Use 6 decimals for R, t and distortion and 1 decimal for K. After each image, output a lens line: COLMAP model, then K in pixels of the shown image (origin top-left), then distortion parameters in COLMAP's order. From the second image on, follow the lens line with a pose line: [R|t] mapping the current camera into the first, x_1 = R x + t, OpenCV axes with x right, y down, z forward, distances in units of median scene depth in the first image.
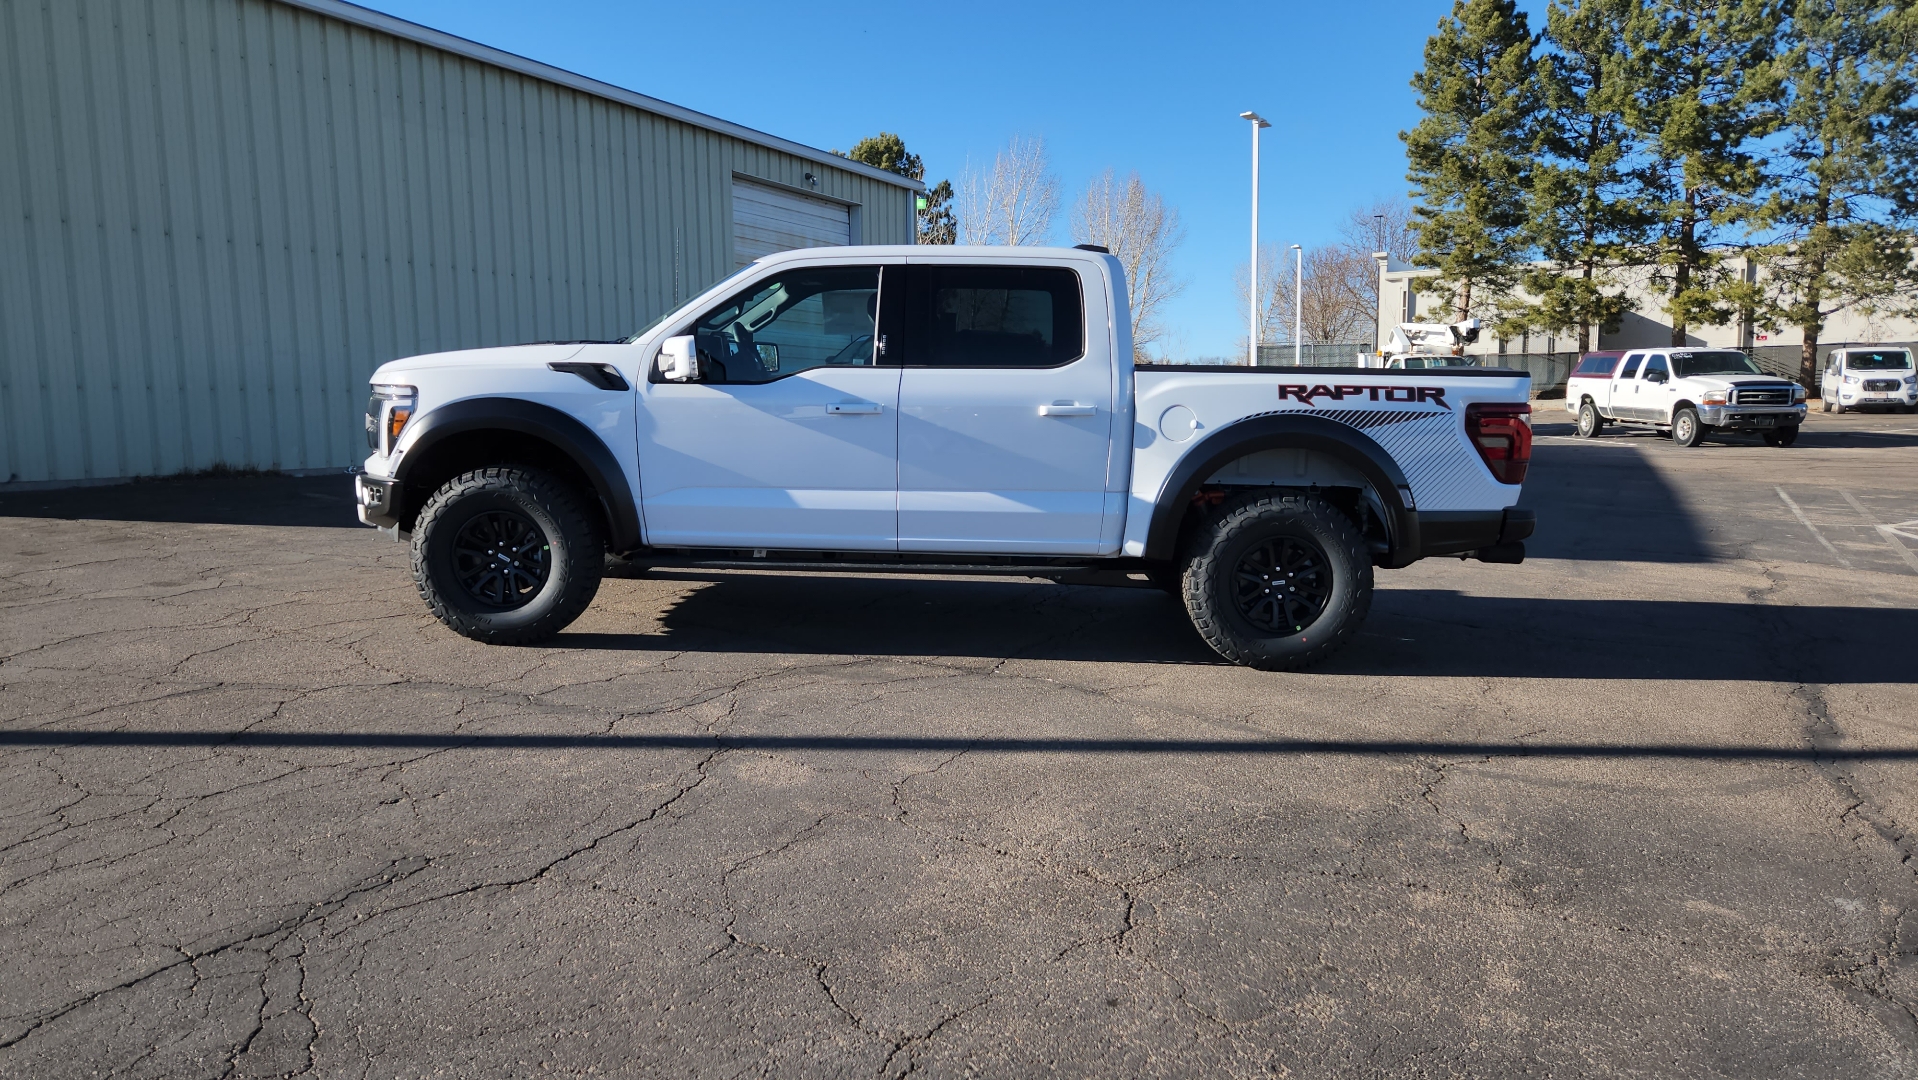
lens RADIAL K [[1288.7, 0, 933.7], [0, 1288.7, 537.8], [0, 0, 1]] dist [0.079026, -0.065487]
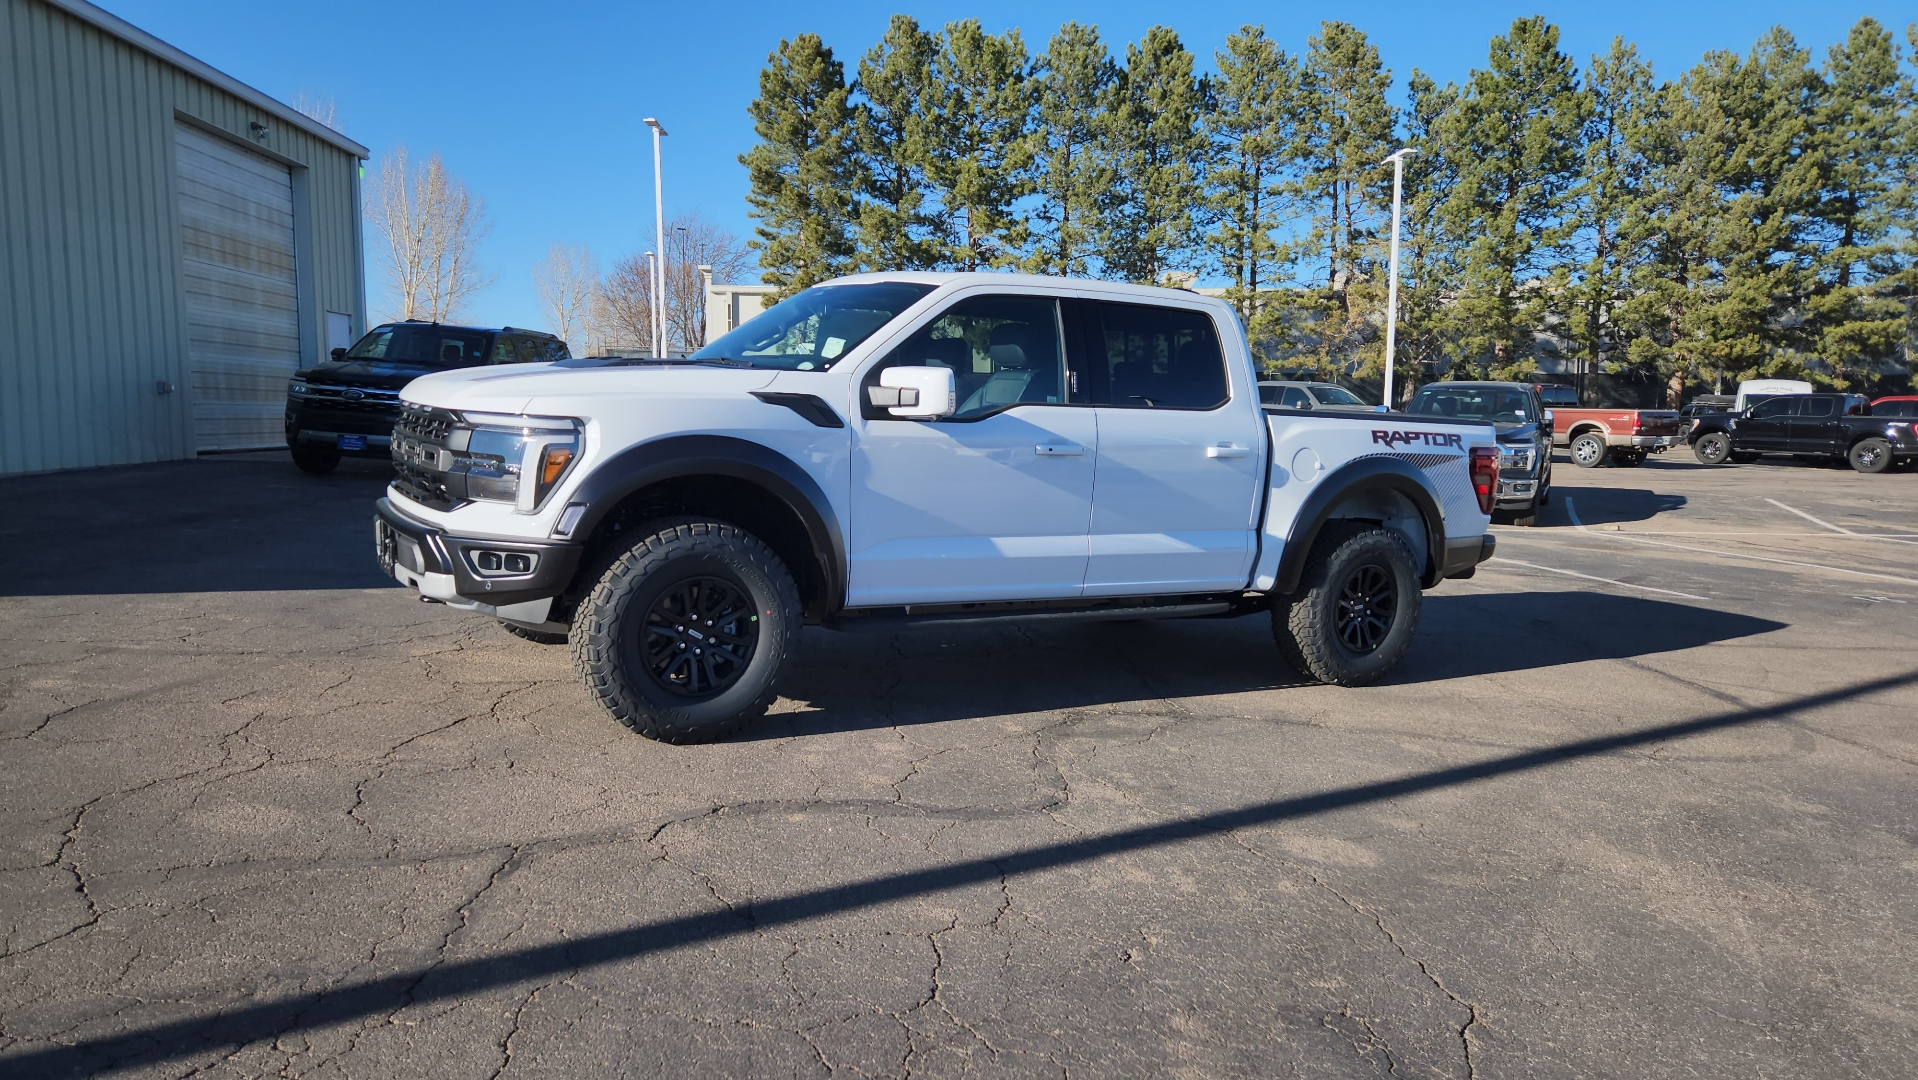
lens RADIAL K [[1278.8, 0, 934.7], [0, 1278.8, 542.9], [0, 0, 1]] dist [0.071347, -0.053433]
pose [[0.845784, -0.034438, 0.532413, -0.628850], [0.031303, 0.999399, 0.014917, -0.048287], [-0.532607, 0.004050, 0.846353, 0.255952]]
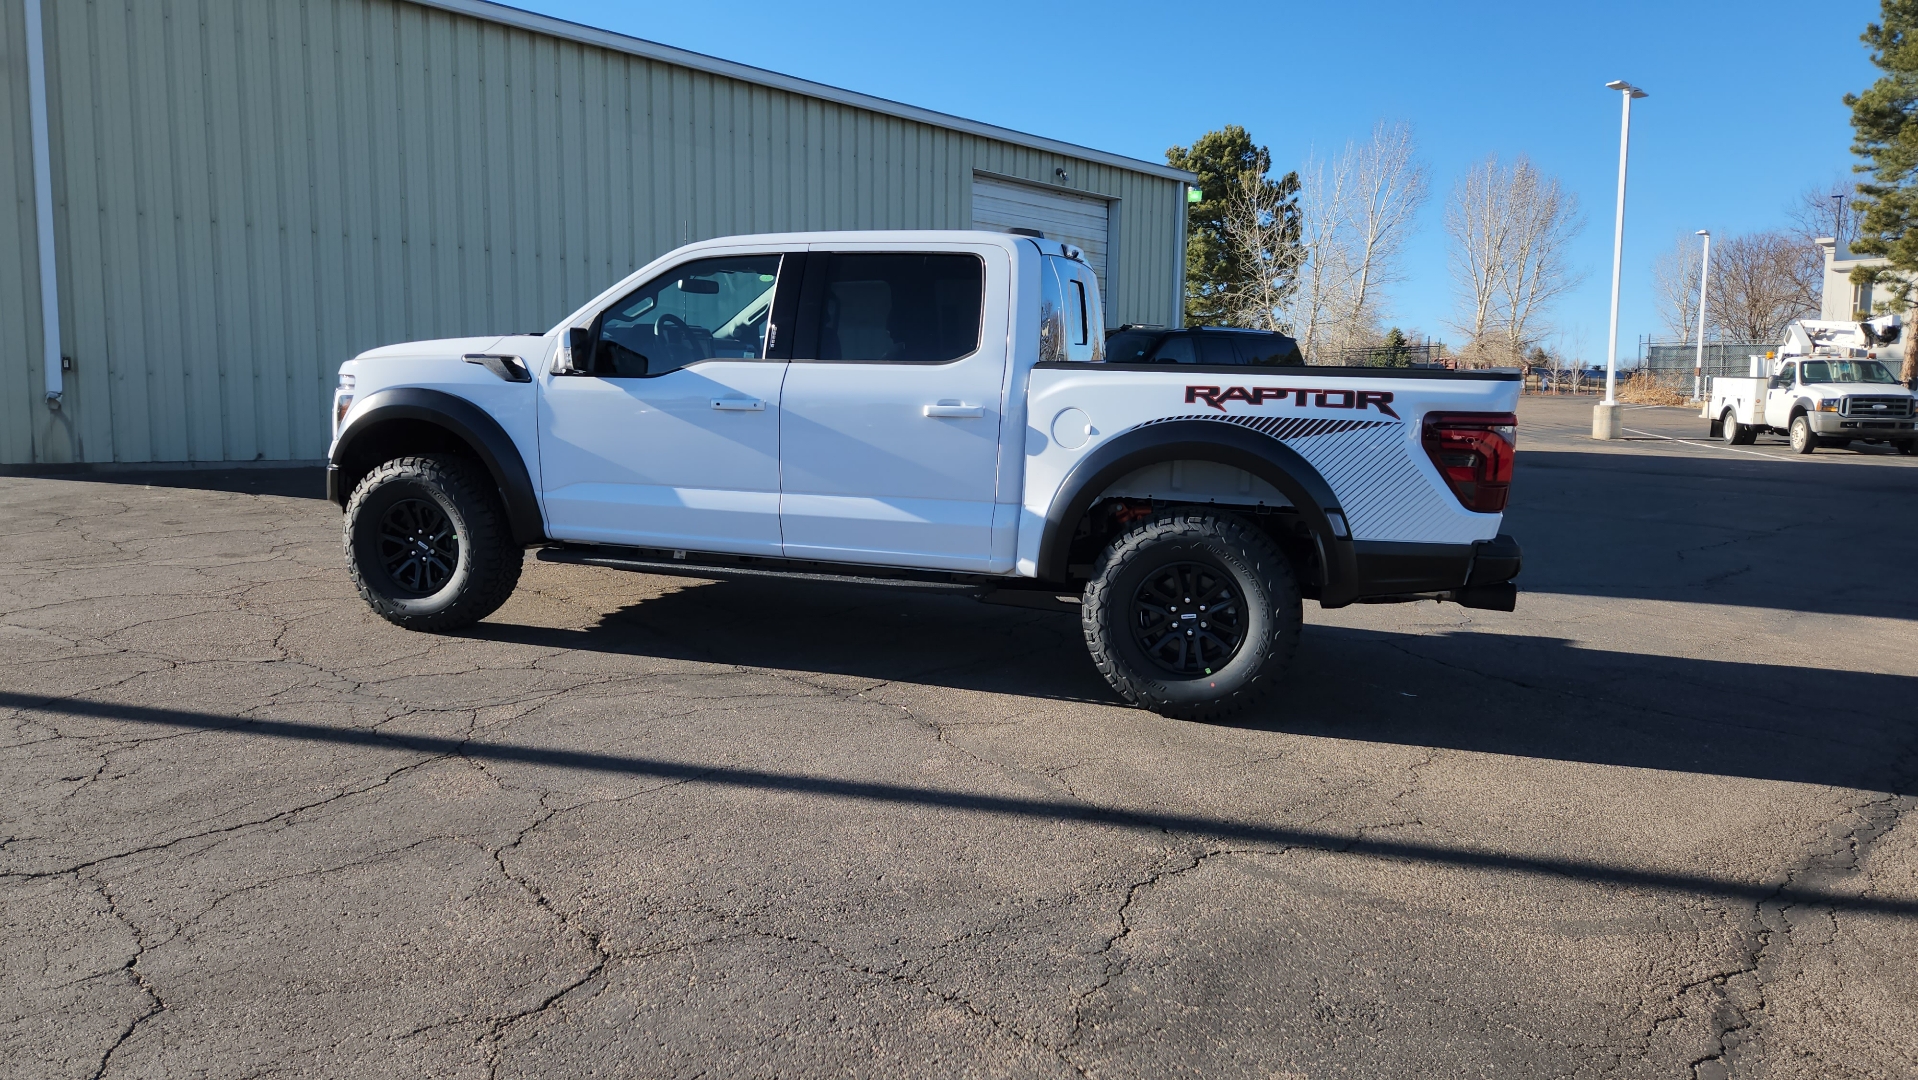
lens RADIAL K [[1288.7, 0, 933.7], [0, 1288.7, 537.8], [0, 0, 1]] dist [0.079026, -0.065487]
pose [[0.959222, 0.045317, -0.278997, 0.340102], [-0.045674, 0.998943, 0.005226, -0.014238], [0.278939, 0.007730, 0.960278, 0.131090]]
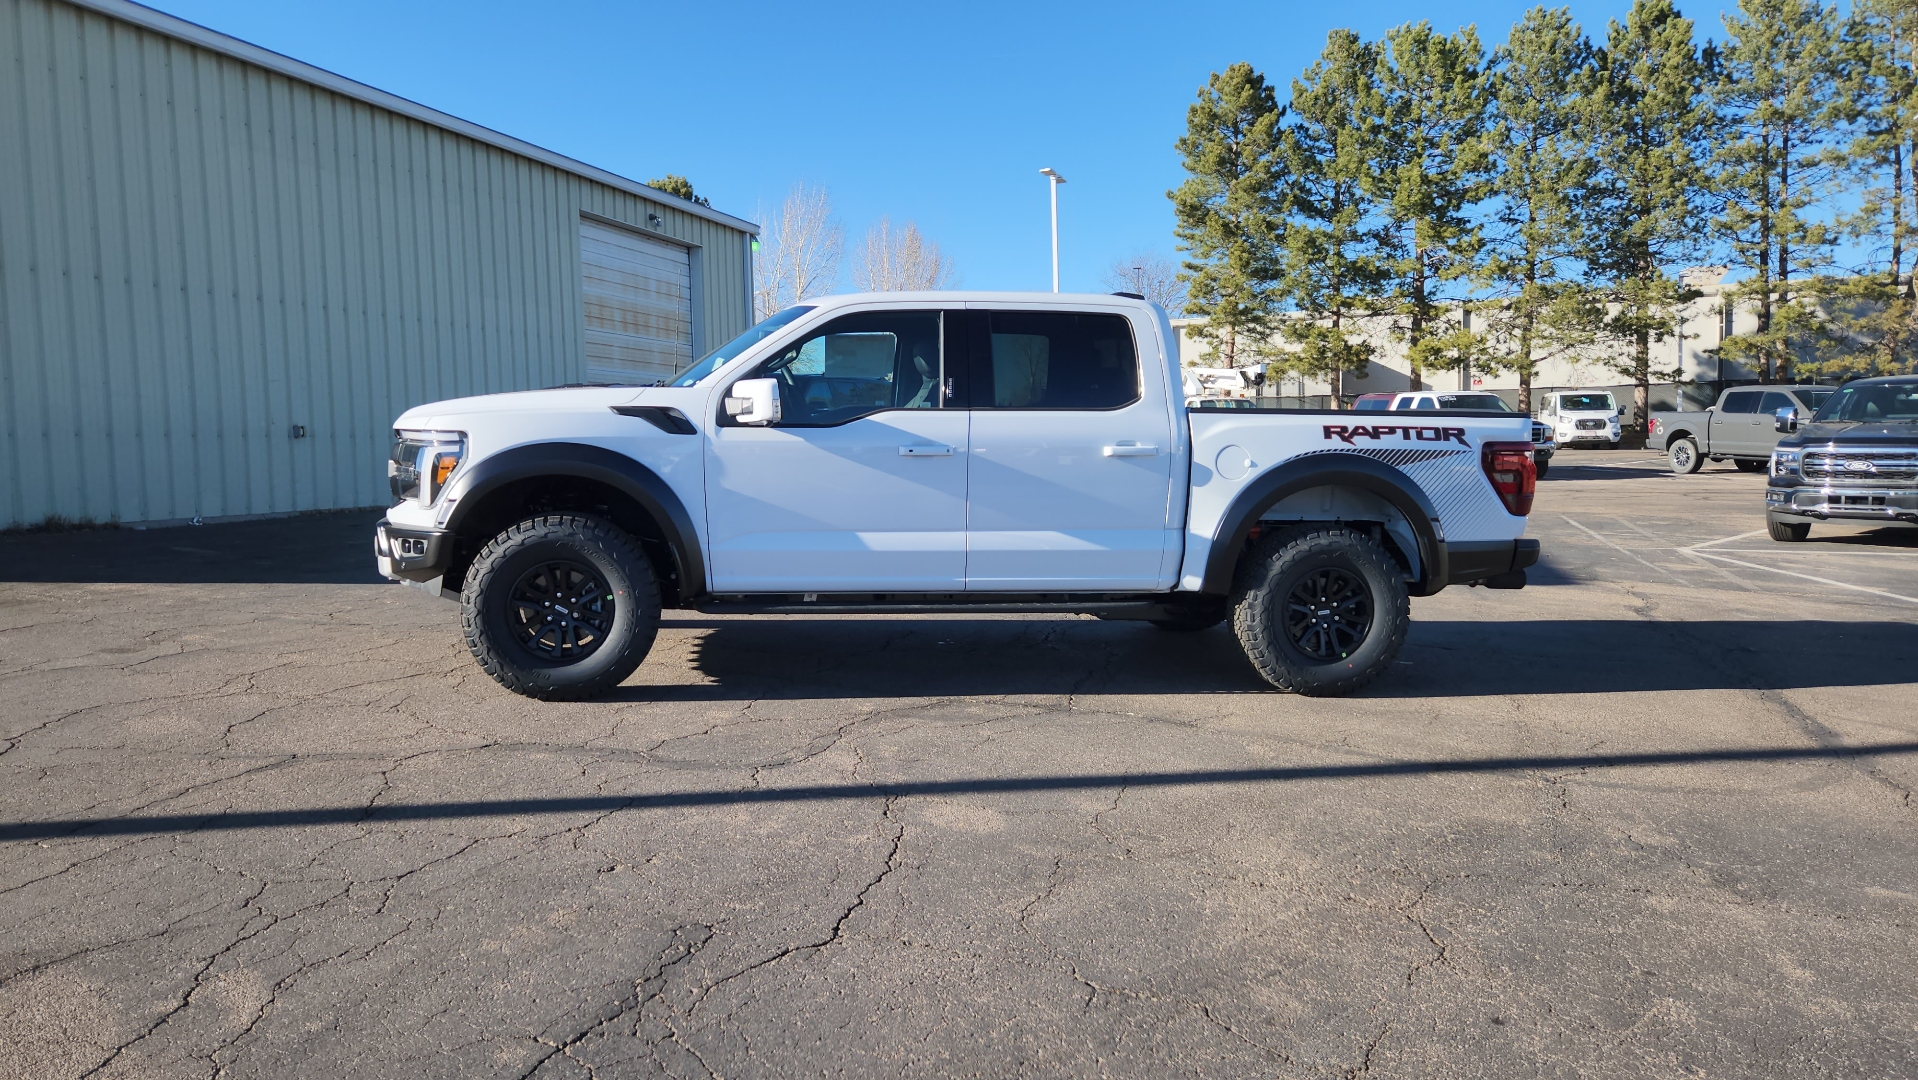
lens RADIAL K [[1284.5, 0, 920.8], [0, 1284.5, 519.7], [0, 0, 1]] dist [0.074323, -0.061183]
pose [[0.985118, -0.016485, 0.171086, -0.234058], [0.024140, 0.998794, -0.042761, -0.003622], [-0.170175, 0.046255, 0.984328, 0.018092]]
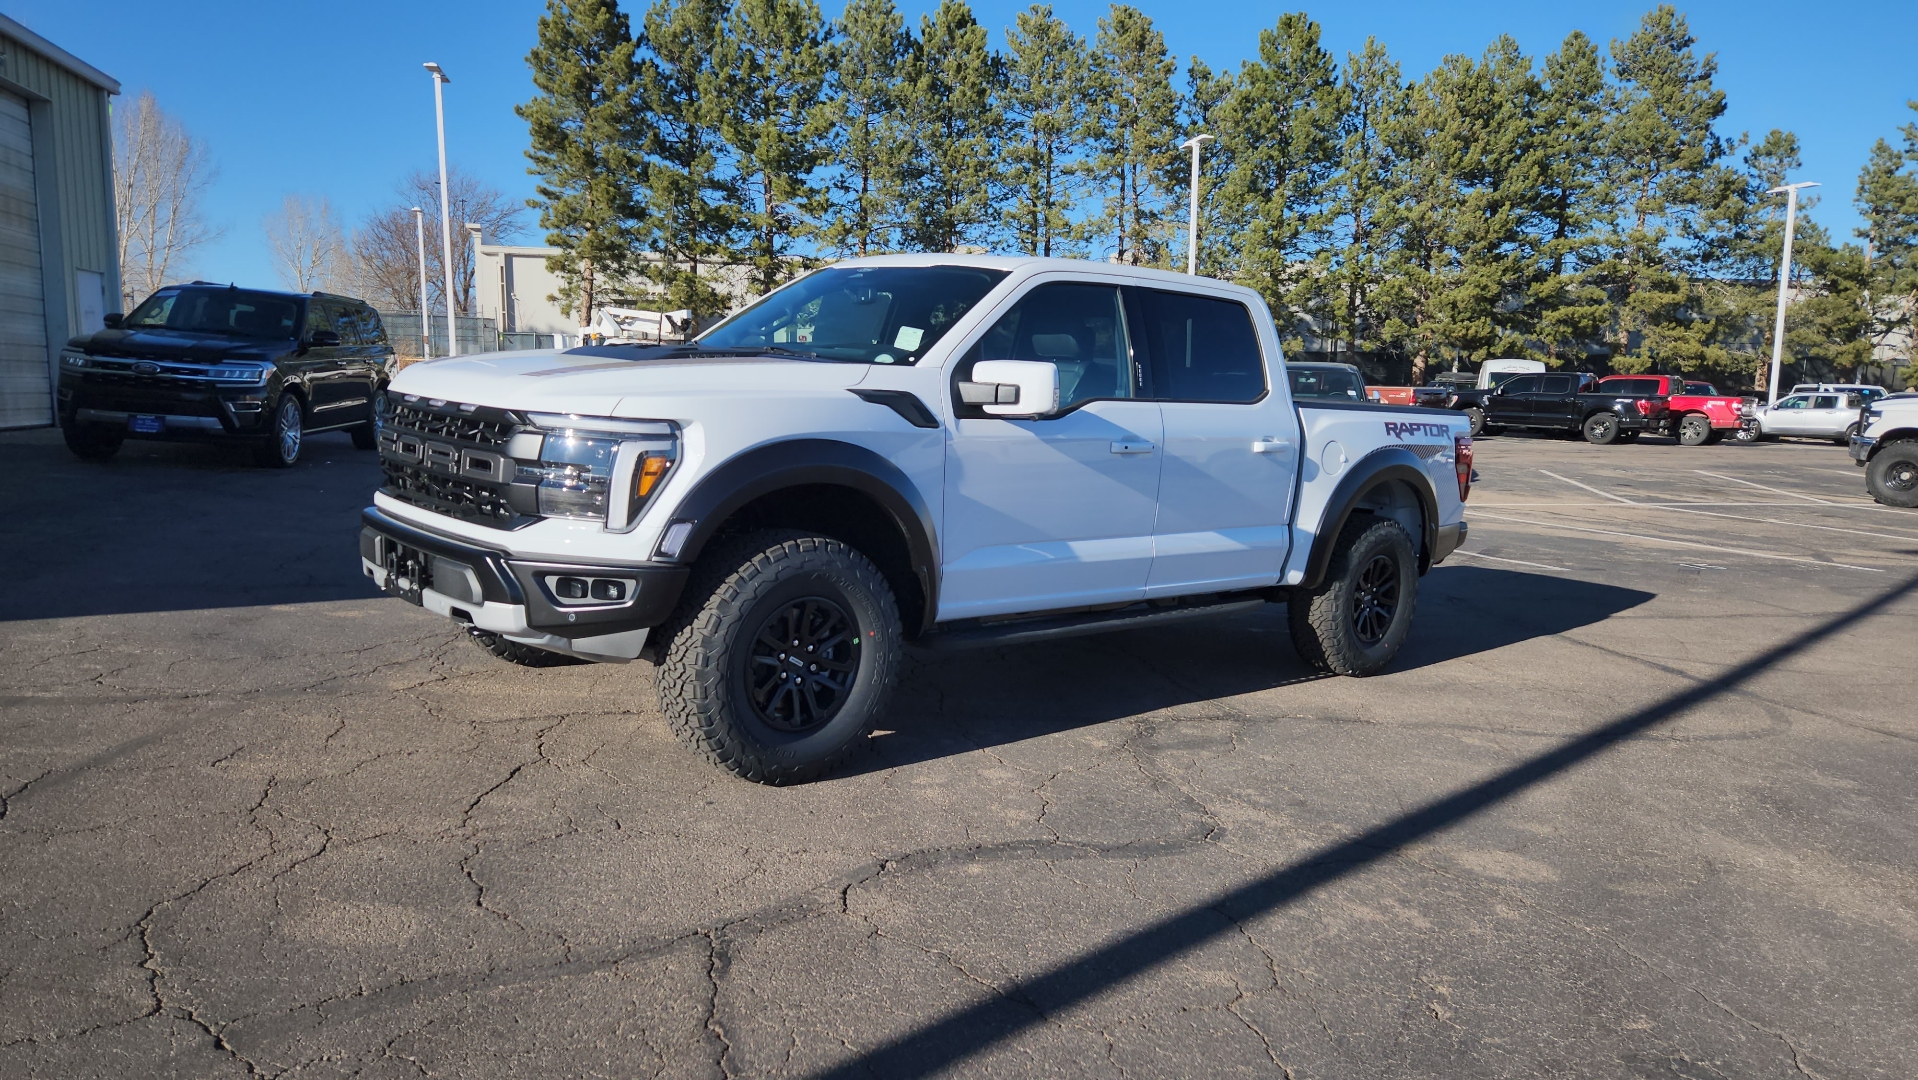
lens RADIAL K [[1278.5, 0, 959.0], [0, 1278.5, 540.0], [0, 0, 1]] dist [0.074261, -0.059681]
pose [[0.727364, -0.060744, 0.683558, -0.747550], [0.043238, 0.998152, 0.042691, -0.077869], [-0.684888, -0.001497, 0.728647, 0.430172]]
